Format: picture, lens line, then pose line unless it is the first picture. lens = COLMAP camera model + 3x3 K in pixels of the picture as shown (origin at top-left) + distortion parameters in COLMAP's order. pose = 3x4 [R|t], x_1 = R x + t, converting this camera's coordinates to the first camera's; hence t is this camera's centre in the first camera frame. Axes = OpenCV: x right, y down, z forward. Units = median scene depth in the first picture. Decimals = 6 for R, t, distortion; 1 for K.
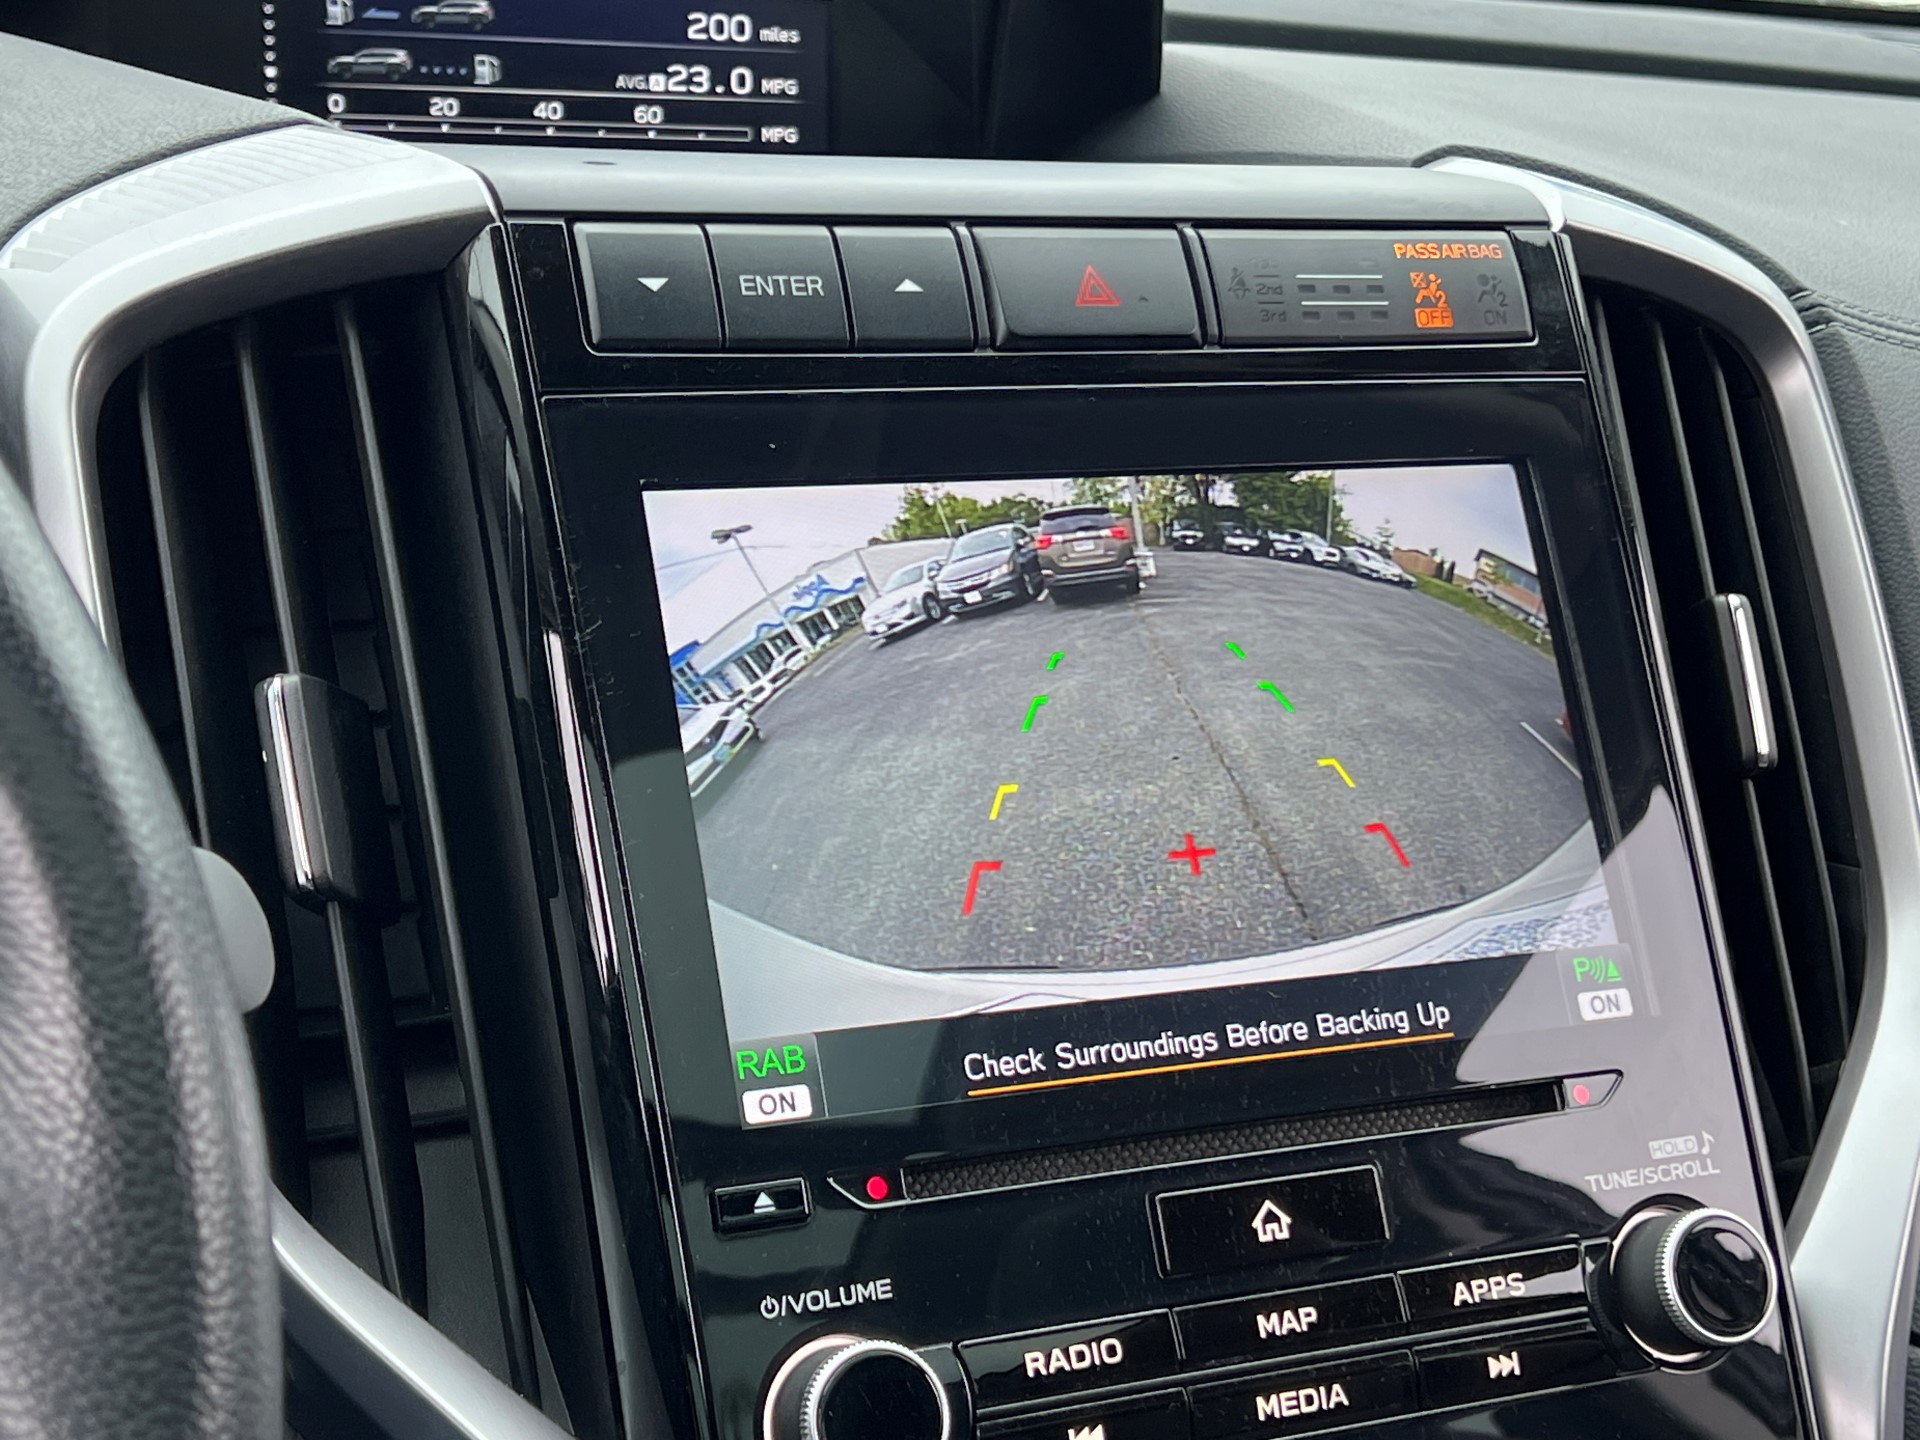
lens RADIAL K [[3176.3, 0, 970.8], [0, 3176.3, 719.8], [0, 0, 1]] dist [0.081548, 0.000000]
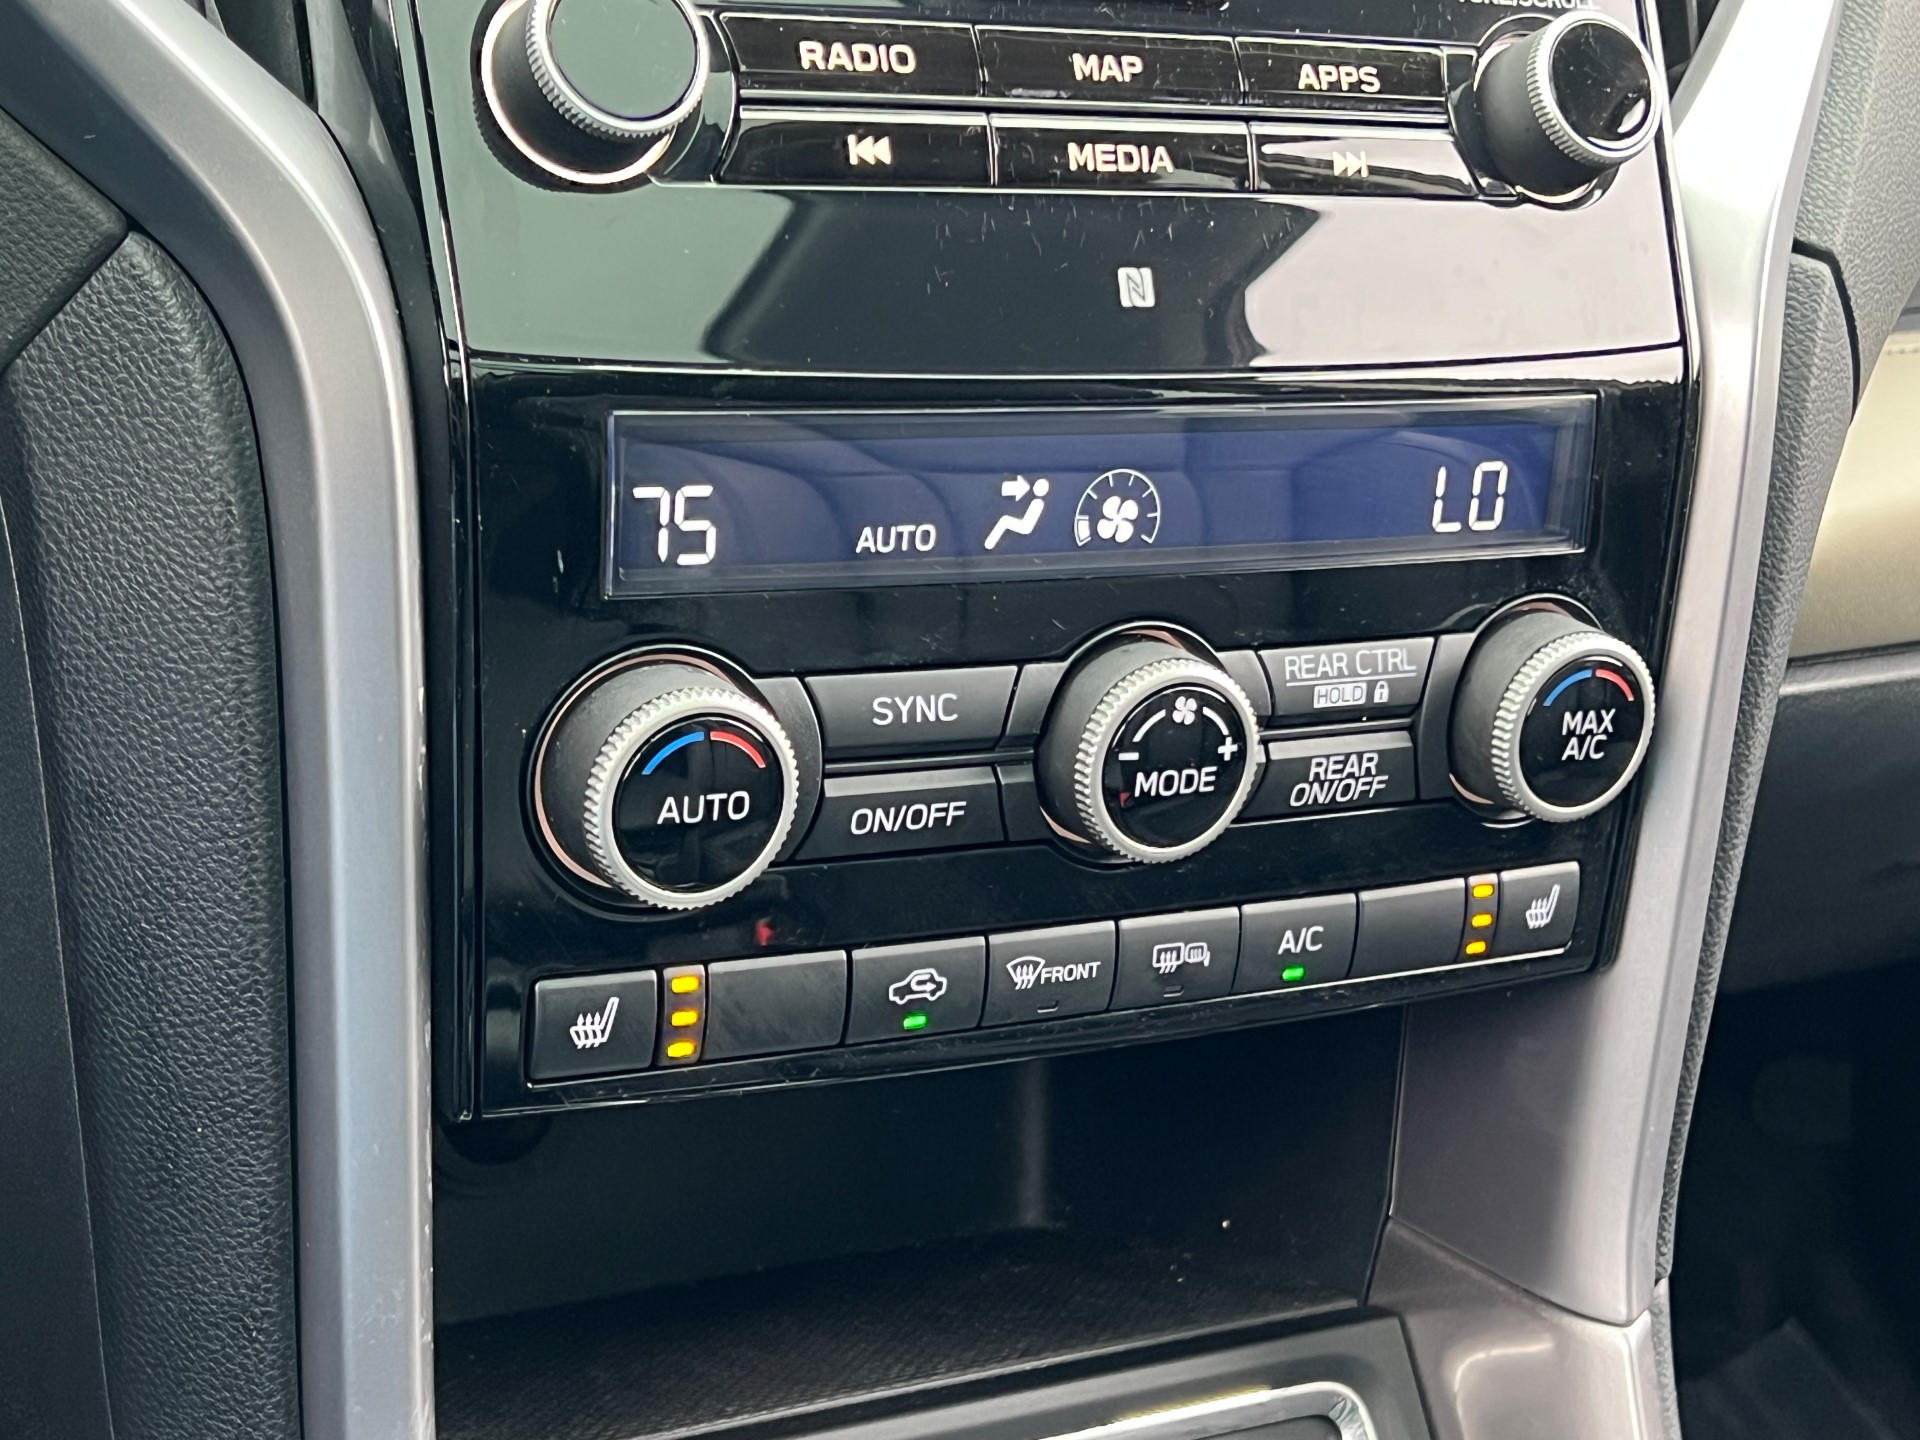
lens RADIAL K [[3176.3, 0, 963.2], [0, 3176.3, 723.5], [0, 0, 1]] dist [0.081548, 0.000000]
pose [[0.996513, 0.036135, 0.075212, 0.002995], [-0.042085, 0.995979, 0.079084, 0.290160], [-0.072052, -0.081973, 0.994027, 0.138295]]
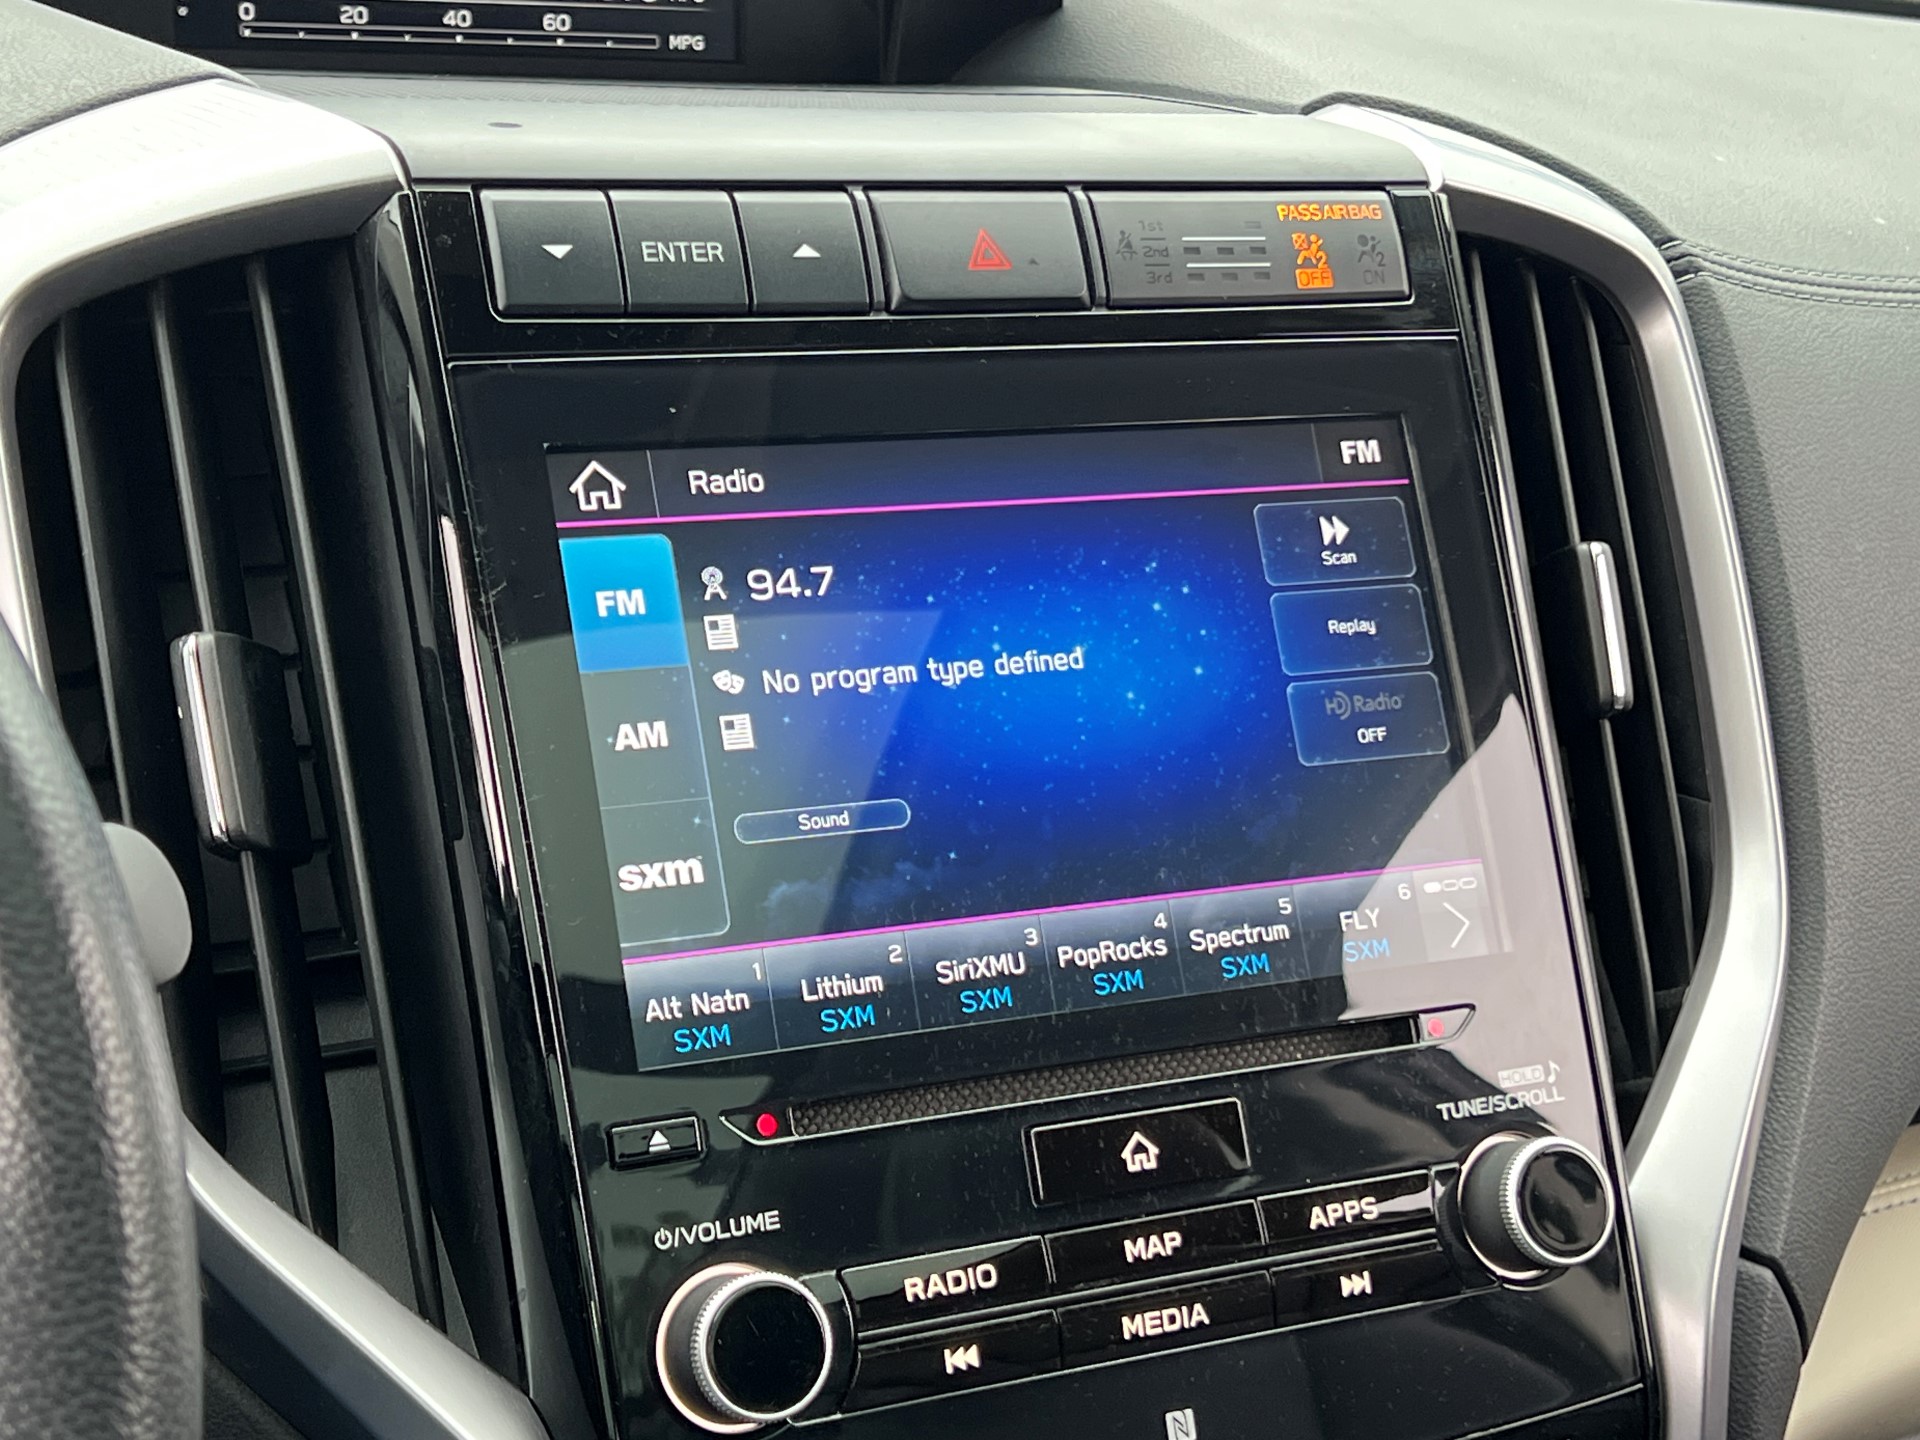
lens RADIAL K [[3176.3, 0, 978.7], [0, 3176.3, 721.1], [0, 0, 1]] dist [0.081548, 0.000000]
pose [[0.999489, 0.011293, 0.029891, 0.007422], [-0.013089, 0.998076, 0.060599, -0.048002], [-0.029149, -0.060959, 0.997715, -0.044317]]
